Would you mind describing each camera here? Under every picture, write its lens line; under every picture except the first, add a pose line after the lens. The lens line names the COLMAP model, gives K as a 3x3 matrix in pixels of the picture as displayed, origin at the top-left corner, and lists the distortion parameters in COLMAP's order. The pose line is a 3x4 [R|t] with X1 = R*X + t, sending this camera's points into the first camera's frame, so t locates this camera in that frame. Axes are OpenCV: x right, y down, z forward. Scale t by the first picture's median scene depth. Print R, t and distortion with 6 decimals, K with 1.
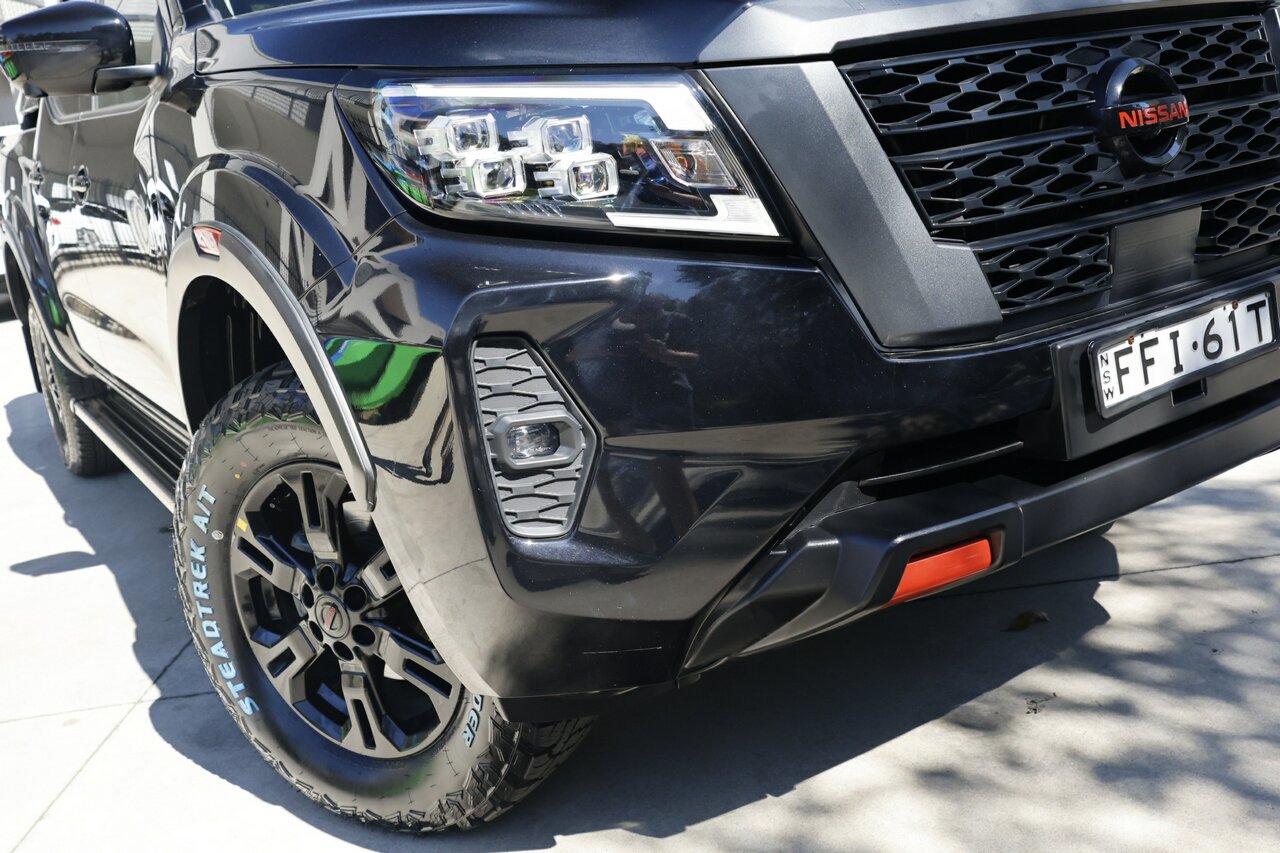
lens RADIAL K [[1175.7, 0, 599.2], [0, 1175.7, 371.4], [0, 0, 1]] dist [0.006481, 0.009267]
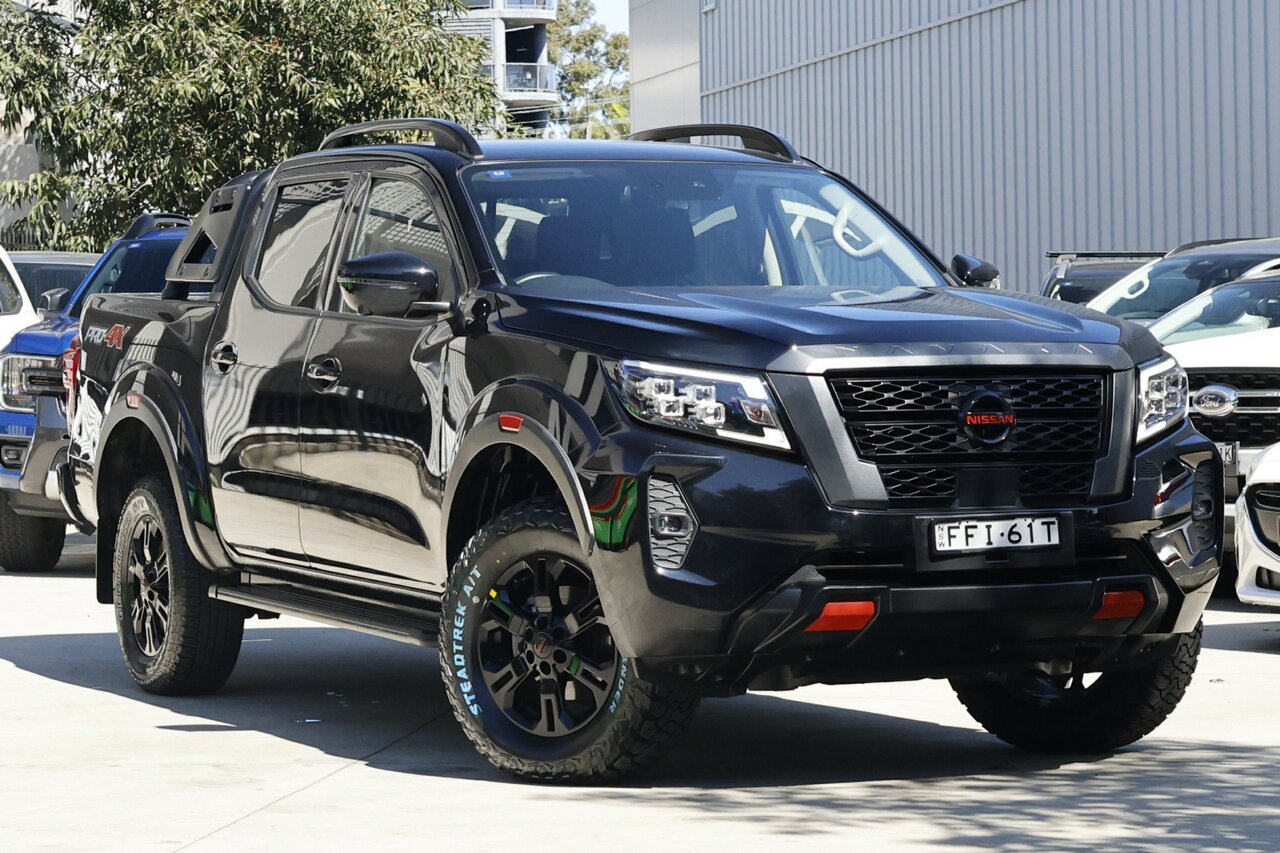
lens RADIAL K [[3629.0, 0, 640.0], [0, 3629.0, 426.5], [0, 0, 1]] dist [0.057630, 0.123942]
pose [[0.985643, 0.128349, -0.109703, 0.594455], [-0.144920, 0.976487, -0.159595, 0.944318], [0.086640, 0.173202, 0.981068, -5.563144]]
